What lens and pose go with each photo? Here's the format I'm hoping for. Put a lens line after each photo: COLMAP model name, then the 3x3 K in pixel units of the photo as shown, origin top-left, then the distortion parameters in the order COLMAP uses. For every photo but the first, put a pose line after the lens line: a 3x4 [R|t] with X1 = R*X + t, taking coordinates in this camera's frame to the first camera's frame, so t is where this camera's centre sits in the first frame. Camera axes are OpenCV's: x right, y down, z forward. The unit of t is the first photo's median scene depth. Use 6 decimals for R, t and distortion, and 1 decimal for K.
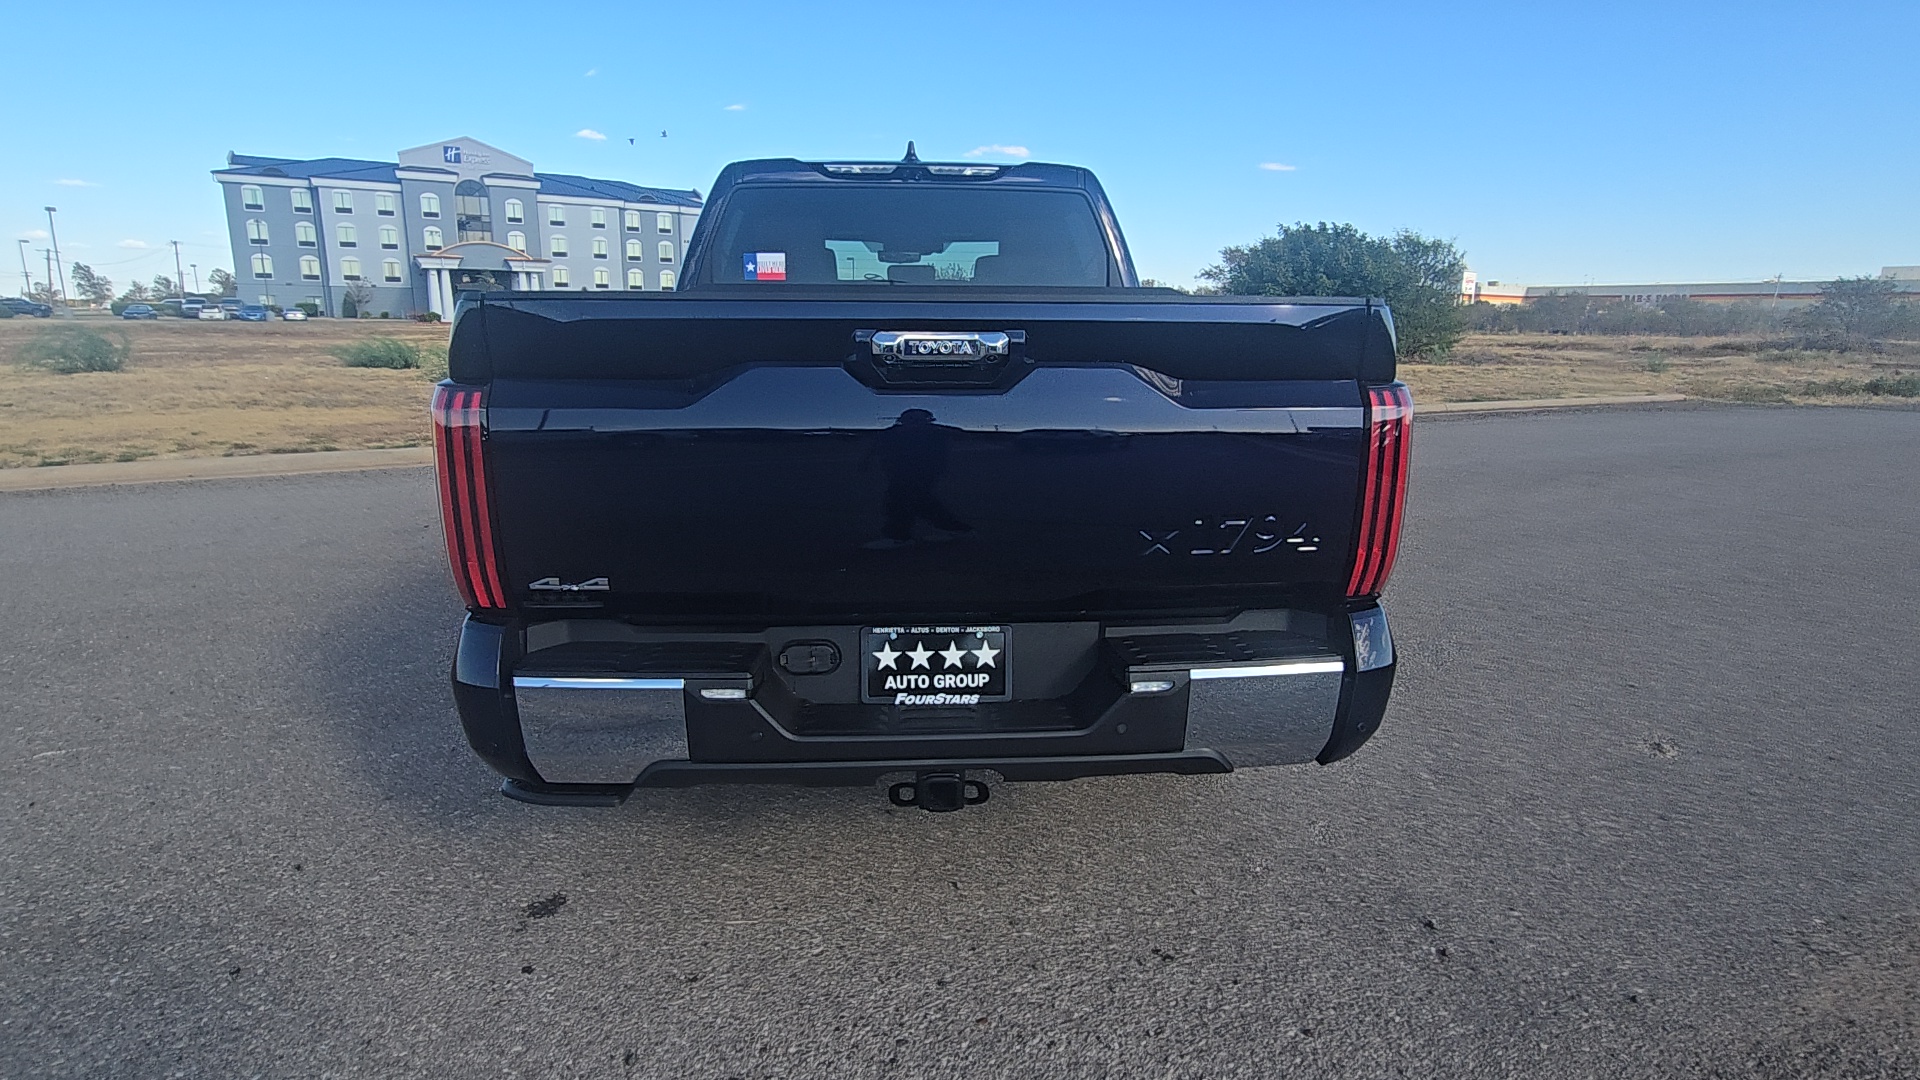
lens RADIAL K [[963.9, 0, 949.8], [0, 963.9, 543.7], [0, 0, 1]] dist [-0.002593, 0.002301]
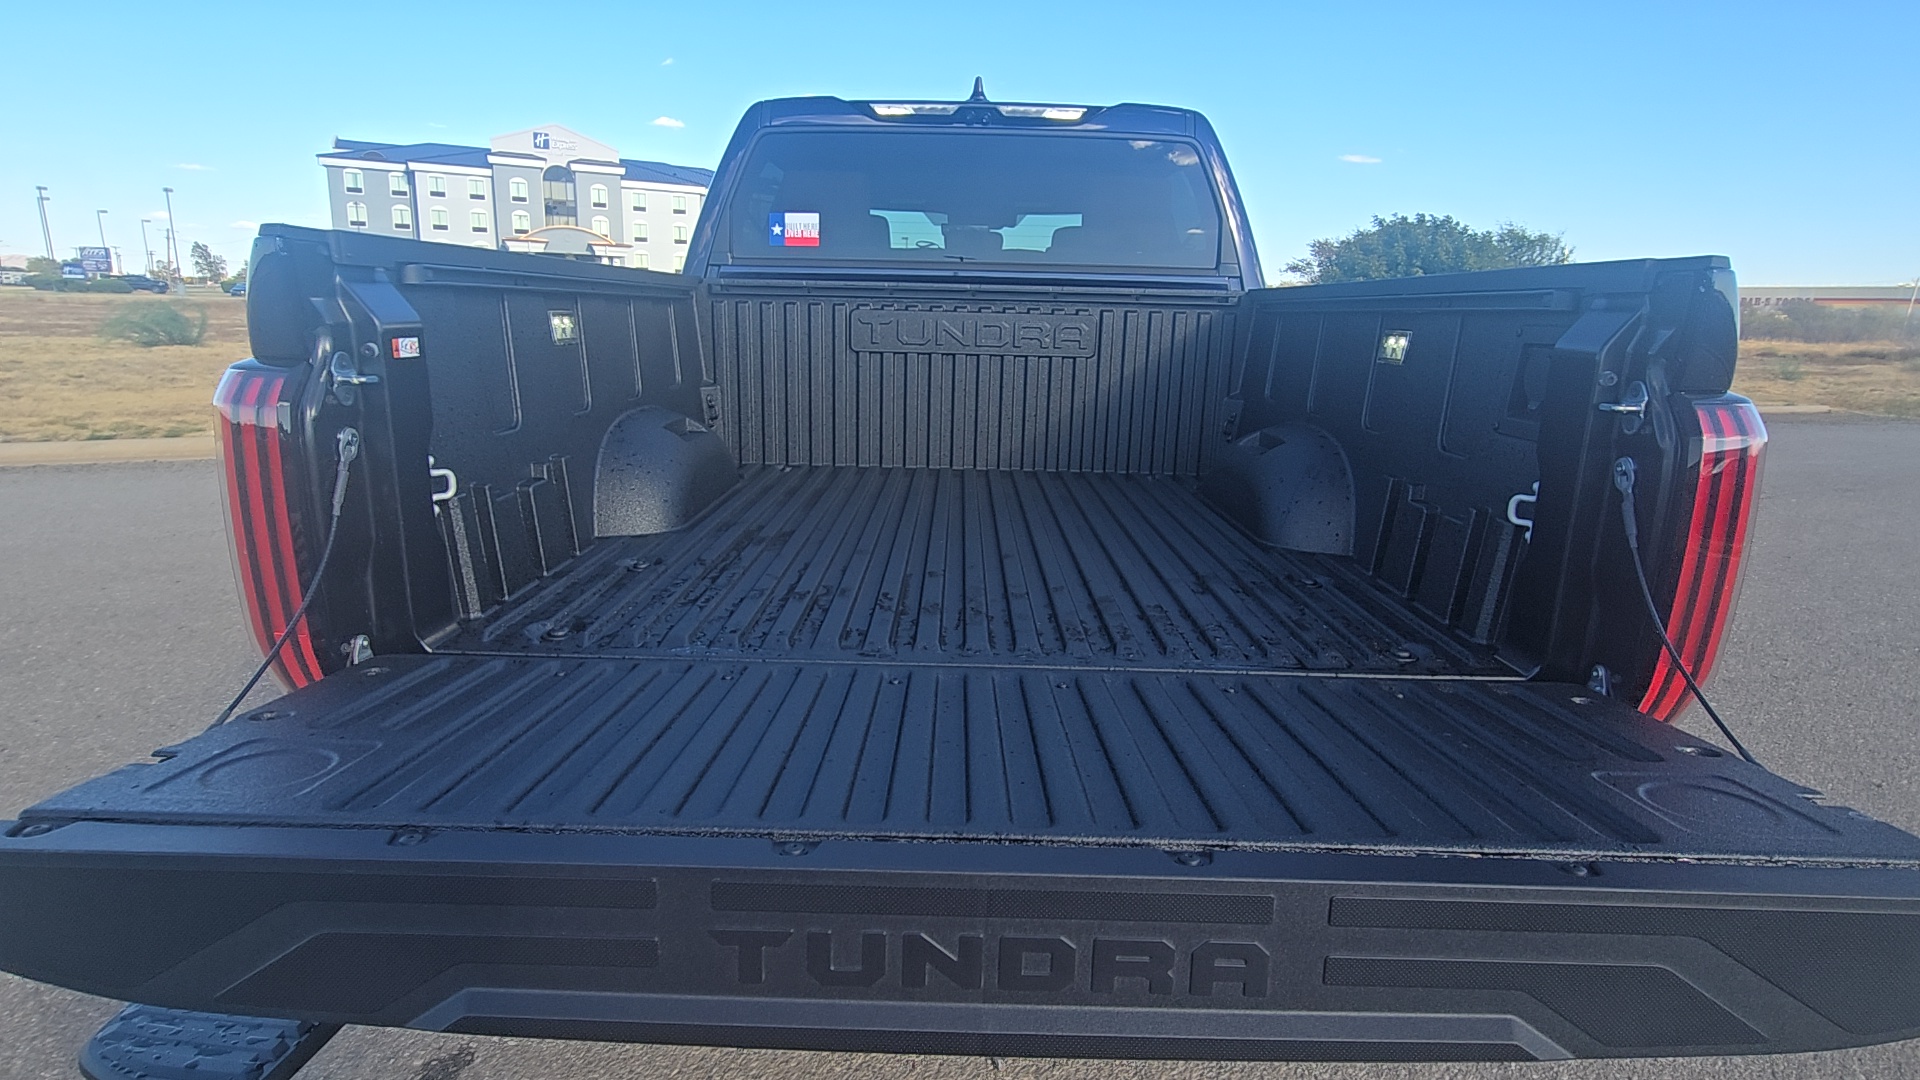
lens RADIAL K [[963.9, 0, 940.3], [0, 963.9, 550.4], [0, 0, 1]] dist [-0.002593, 0.002301]
pose [[0.996414, 0.036396, -0.076380, 0.004033], [-0.035176, 0.999232, 0.017263, -0.034069], [0.076950, -0.014514, 0.996929, 0.191948]]
